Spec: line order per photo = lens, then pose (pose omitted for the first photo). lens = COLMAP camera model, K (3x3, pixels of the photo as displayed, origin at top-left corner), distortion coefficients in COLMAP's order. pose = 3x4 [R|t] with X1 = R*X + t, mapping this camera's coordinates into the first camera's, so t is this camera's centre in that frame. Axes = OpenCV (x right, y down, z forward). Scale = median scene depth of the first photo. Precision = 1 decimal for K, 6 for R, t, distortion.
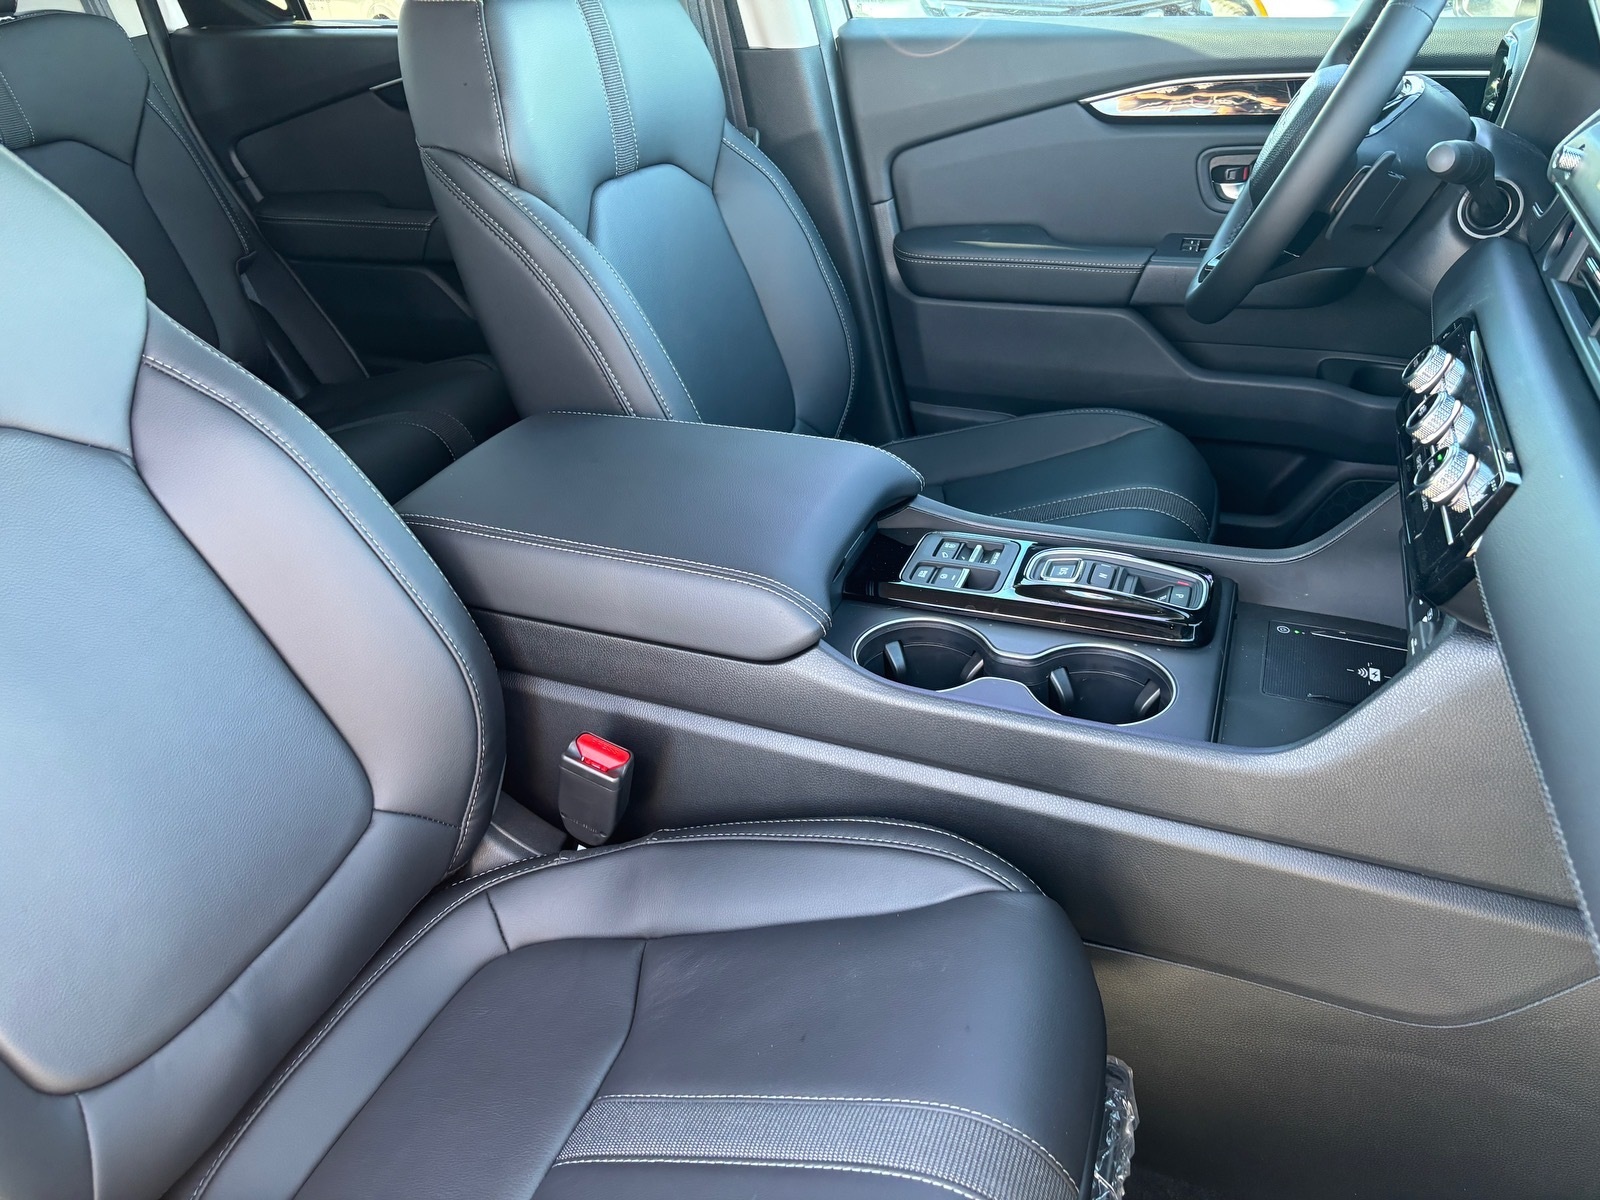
lens RADIAL K [[1227.1, 0, 800.0], [0, 1227.1, 600.0], [0, 0, 1]] dist [0.038725, 0.002003]
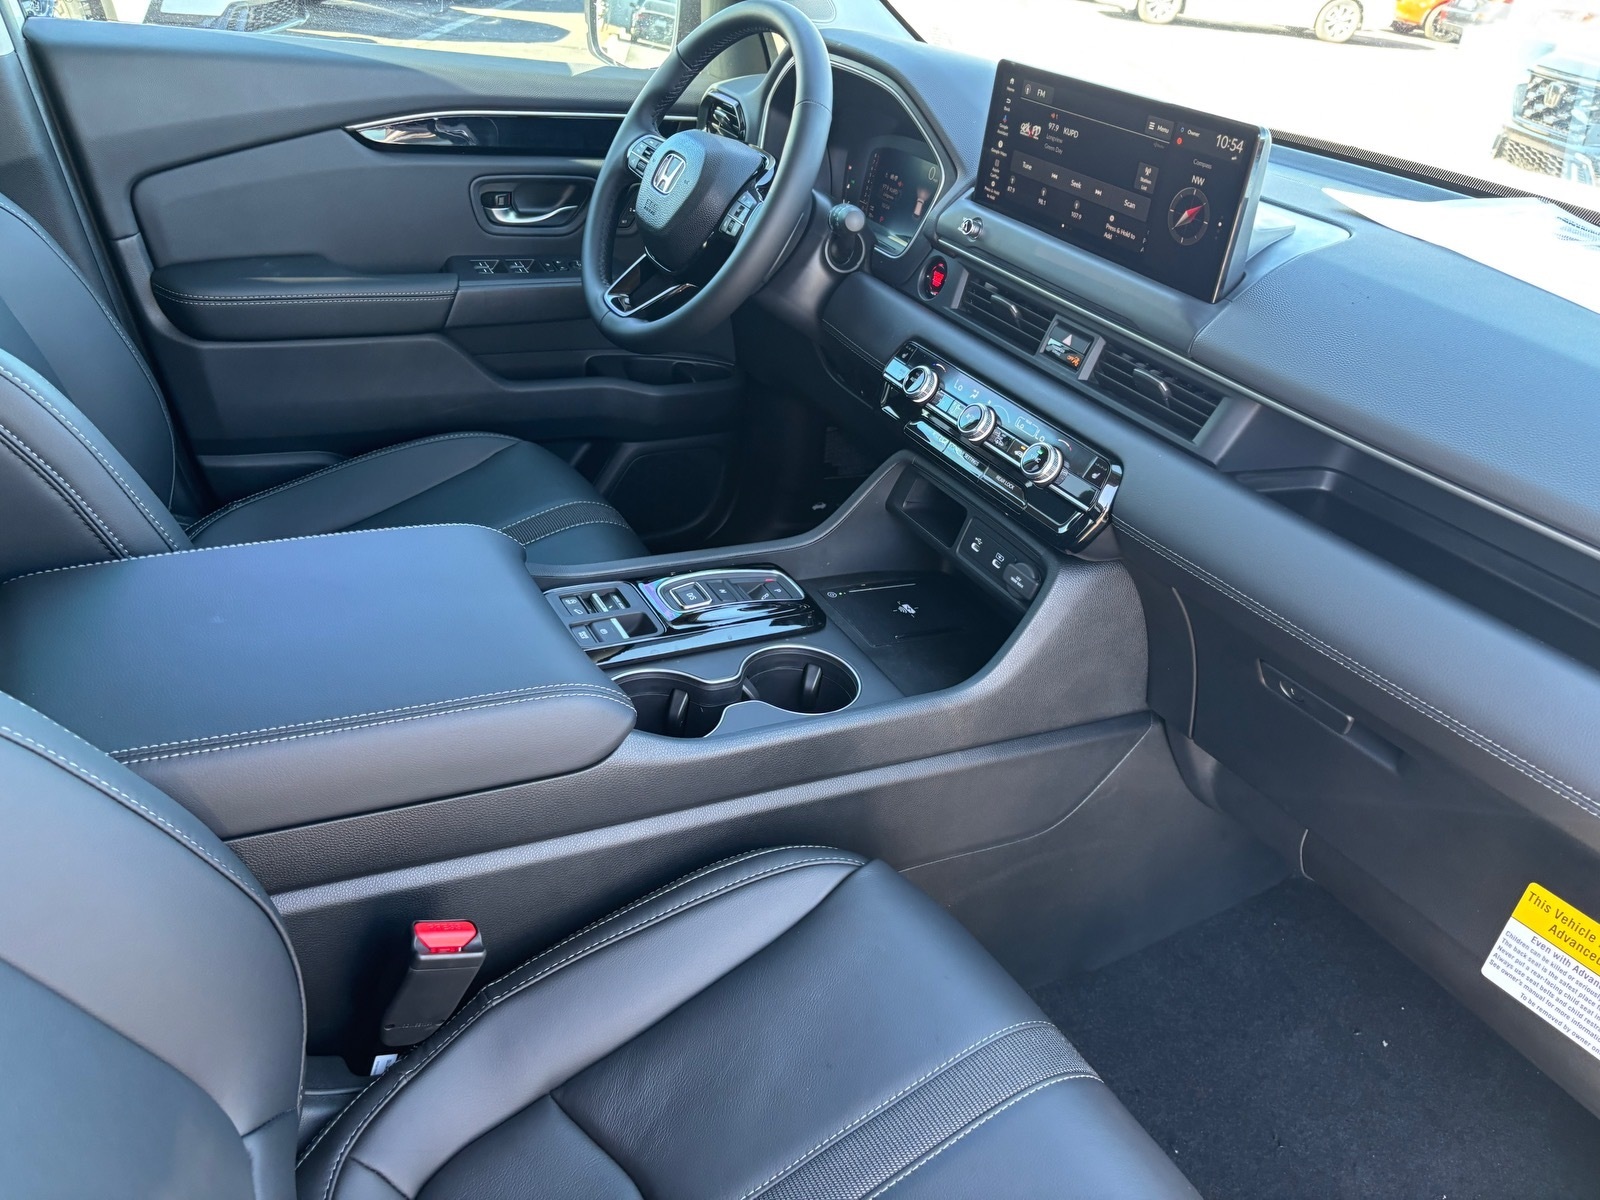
lens RADIAL K [[1216.9, 0, 800.0], [0, 1216.9, 600.0], [0, 0, 1]] dist [-0.003373, 0.001686]
pose [[0.633801, -0.267013, 0.725948, -0.481947], [0.237055, 0.960419, 0.146290, -0.145876], [-0.736275, 0.079371, 0.672011, 0.179755]]
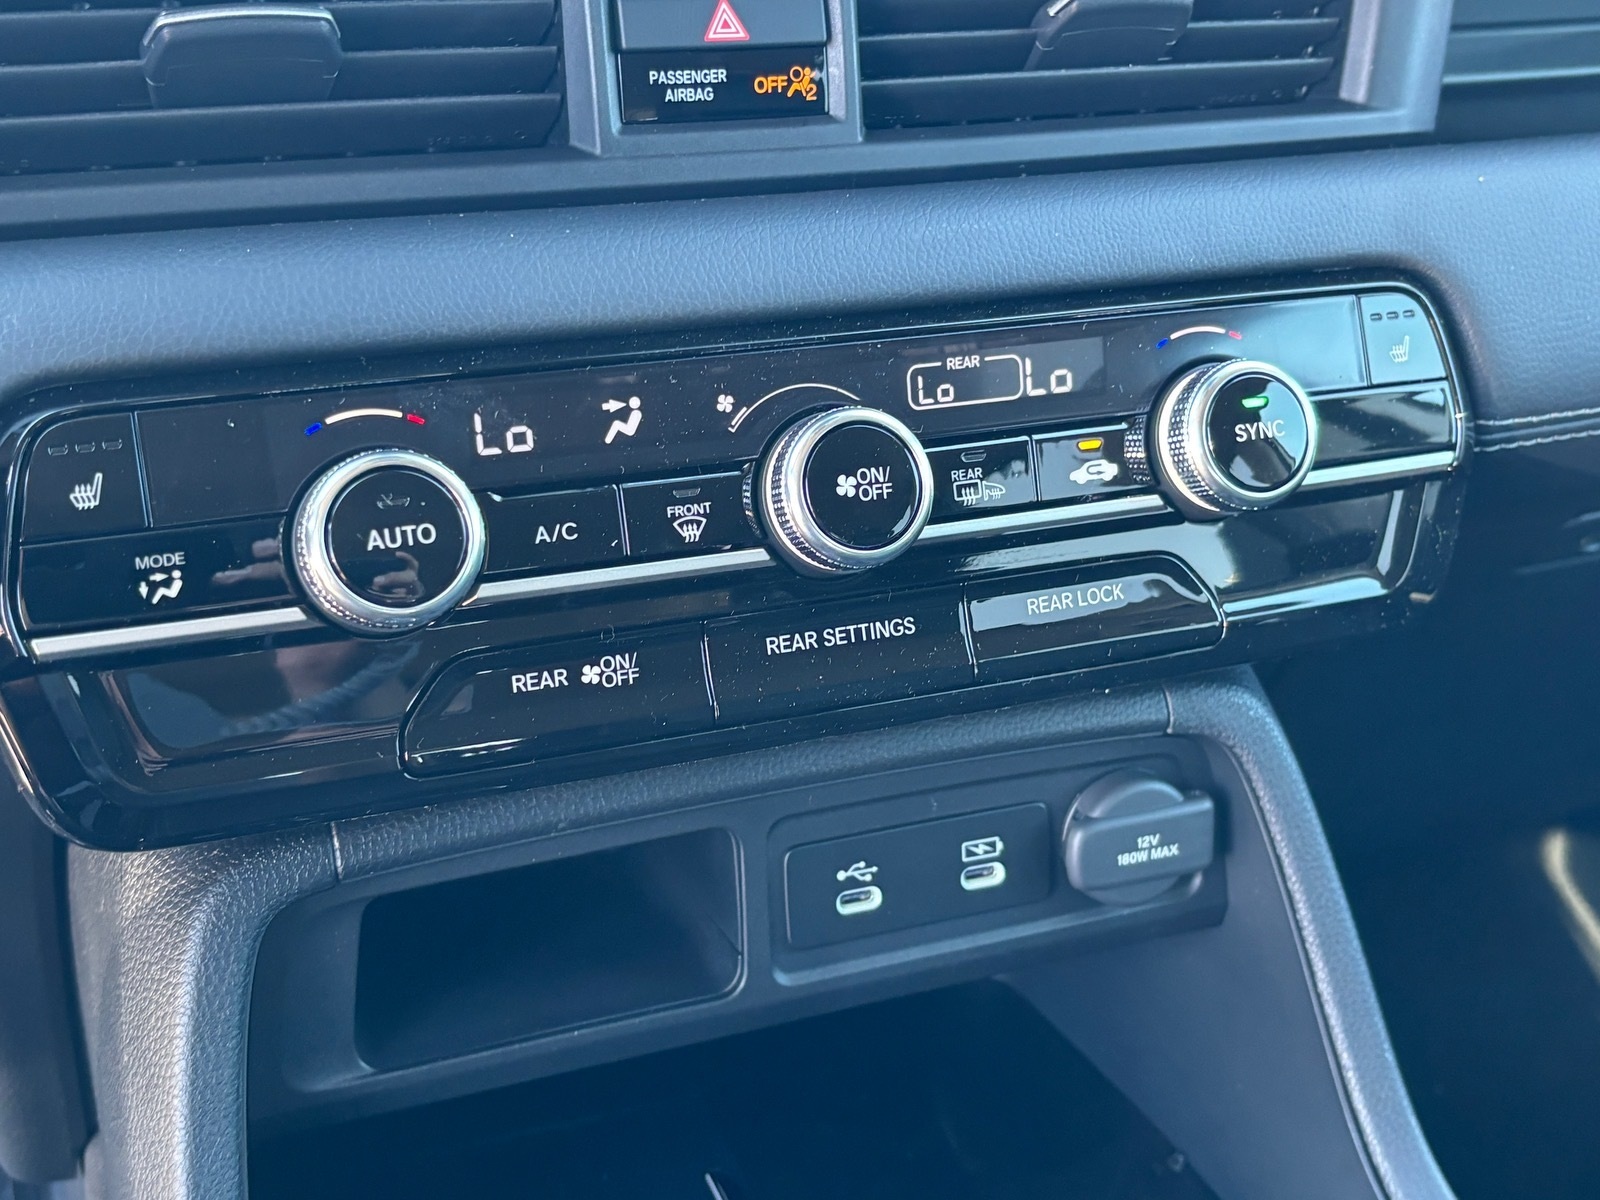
lens RADIAL K [[1944.1, 0, 800.0], [0, 1944.1, 600.0], [0, 0, 1]] dist [0.185289, -0.734617]
pose [[-0.676436, -0.341908, 0.652329, 0.134980], [0.349205, 0.630934, 0.692804, -0.344846], [-0.648452, 0.696435, -0.307391, 0.860545]]
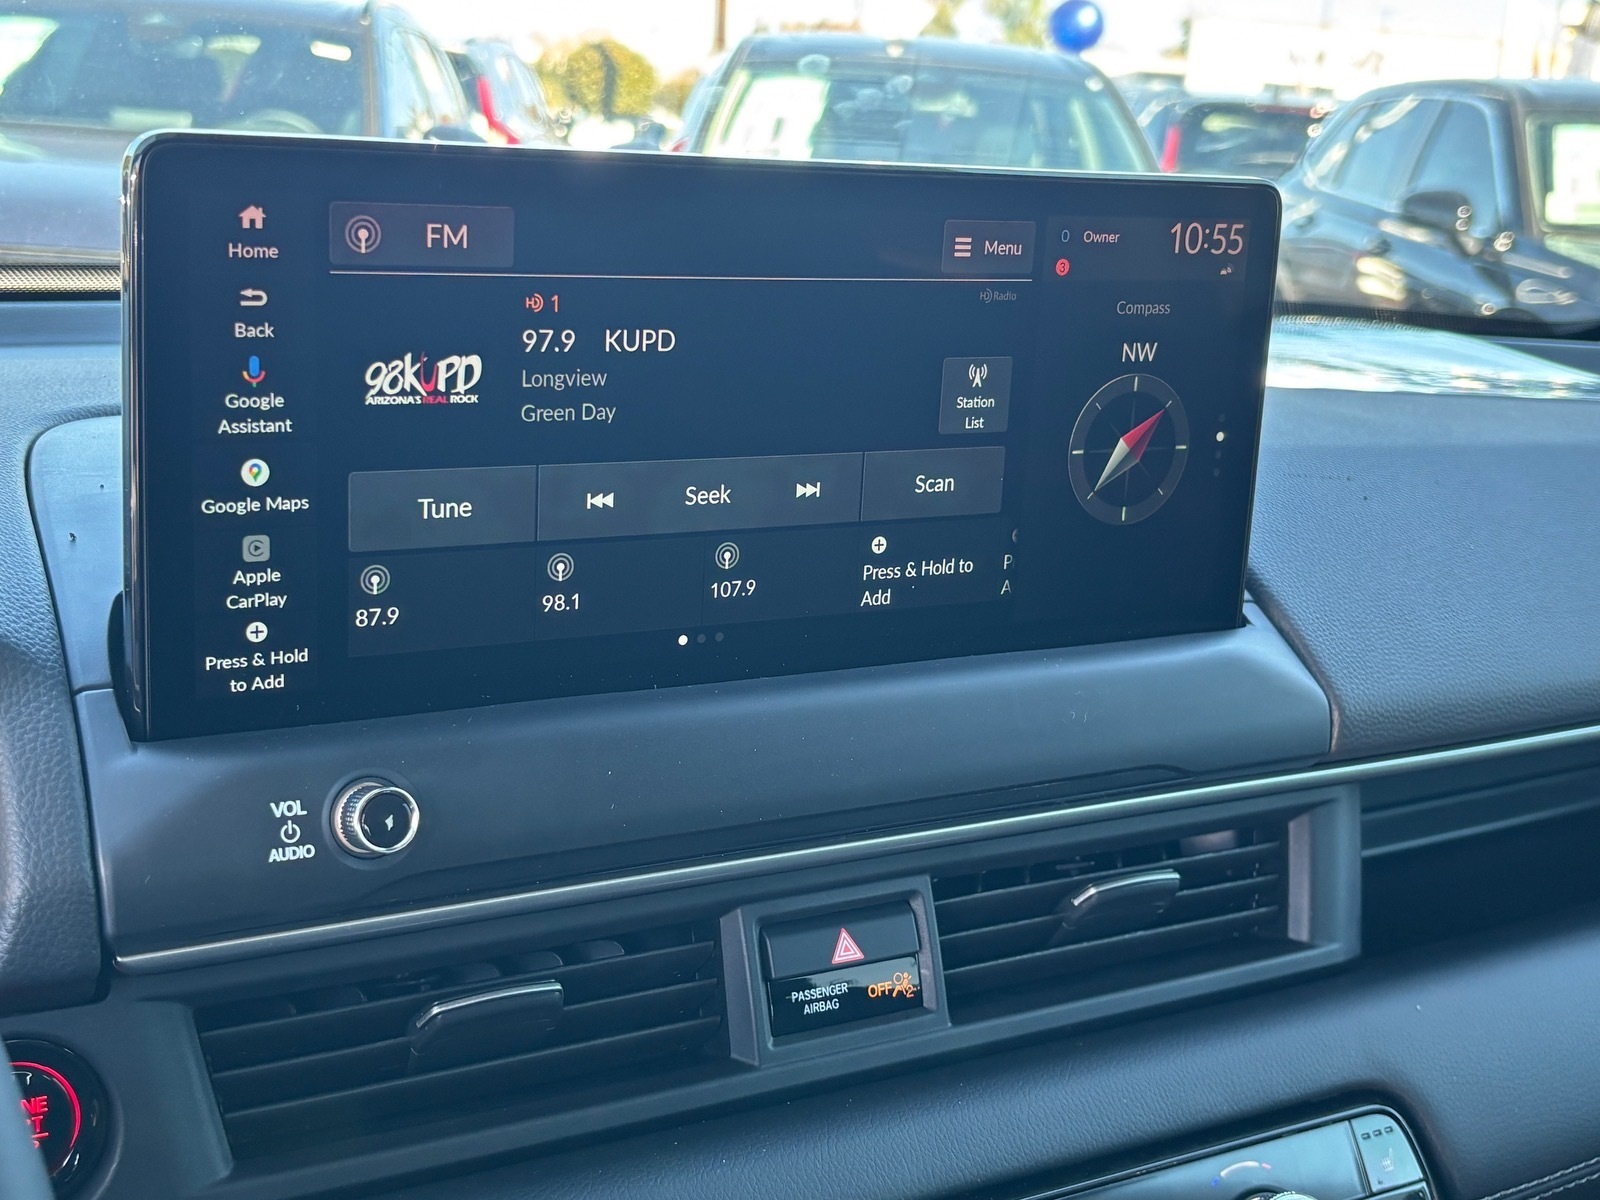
lens RADIAL K [[1944.1, 0, 800.0], [0, 1944.1, 600.0], [0, 0, 1]] dist [0.185289, -0.734617]
pose [[-0.774991, -0.101076, 0.623836, 0.151050], [0.317489, 0.791248, 0.522616, -0.479930], [-0.546433, 0.603084, -0.581120, 0.908471]]
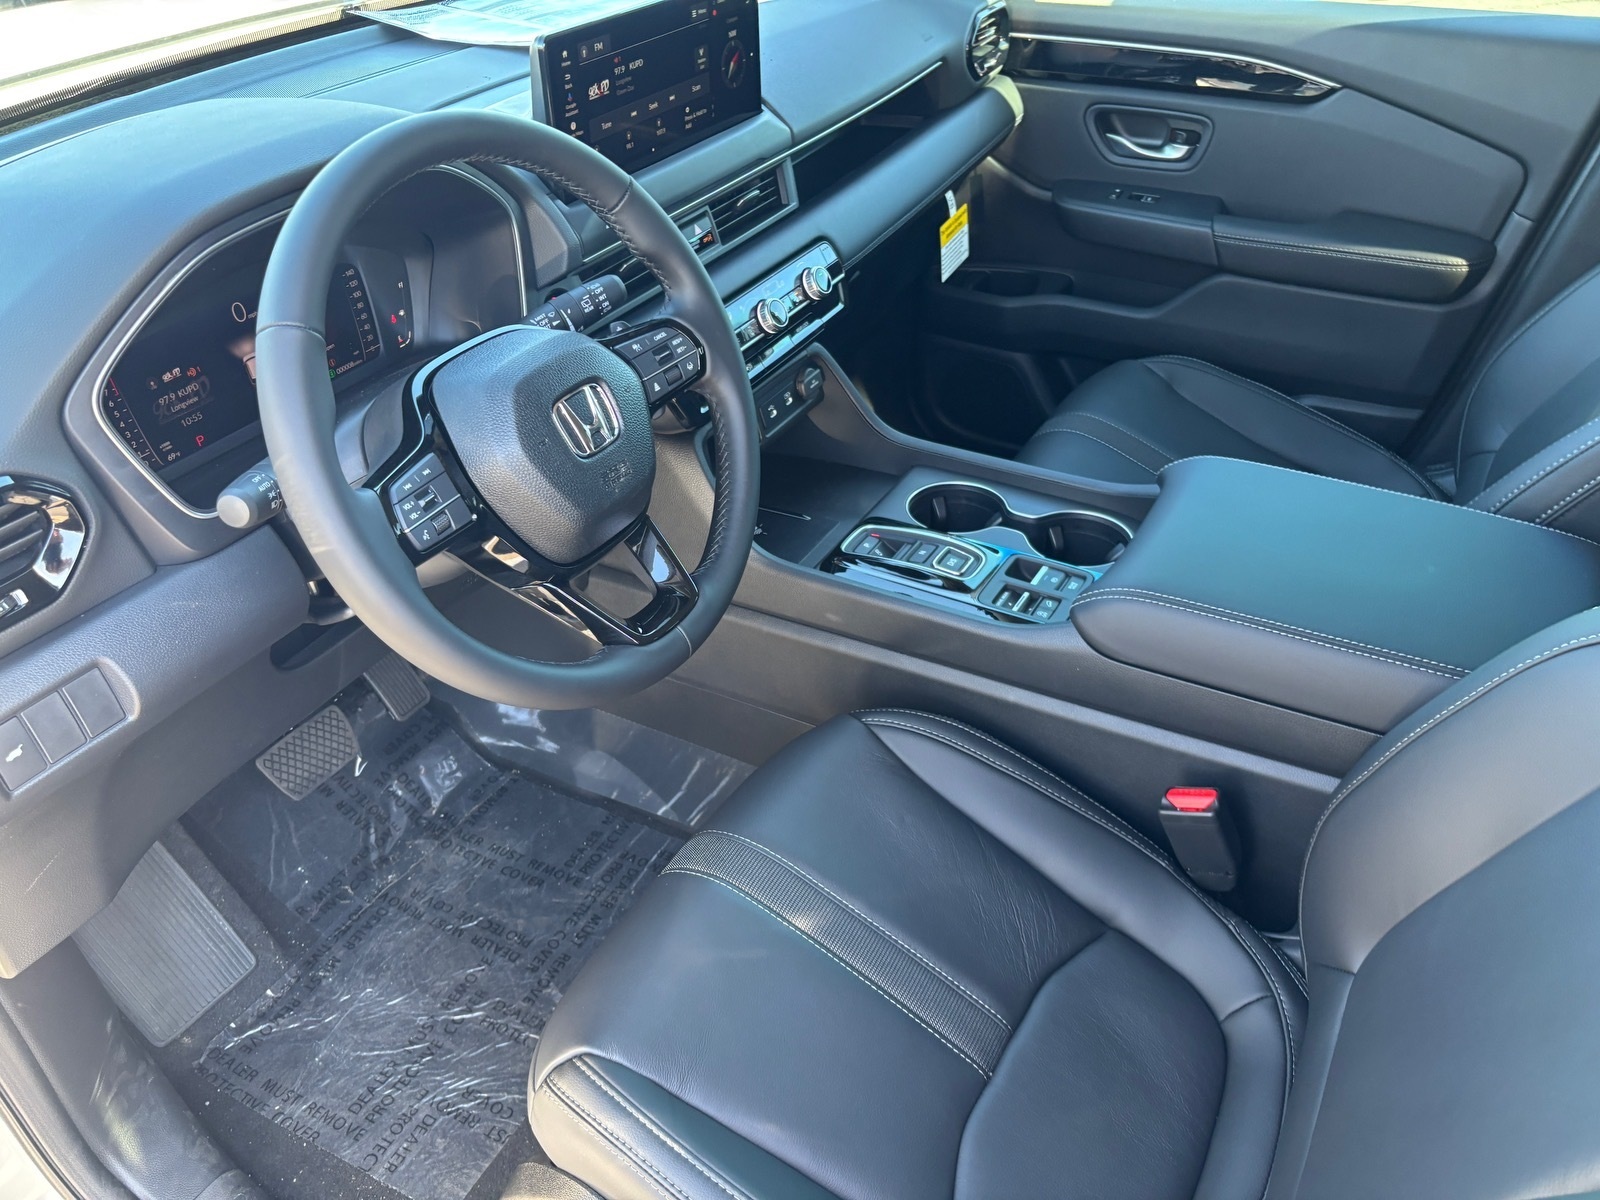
lens RADIAL K [[1220.2, 0, 802.1], [0, 1220.2, 557.8], [0, 0, 1]] dist [0.033870, 0.001523]
pose [[-0.984435, -0.015428, 0.175073, 0.149624], [0.150049, 0.444882, 0.882930, -0.974612], [-0.091509, 0.895456, -0.435642, 1.402188]]
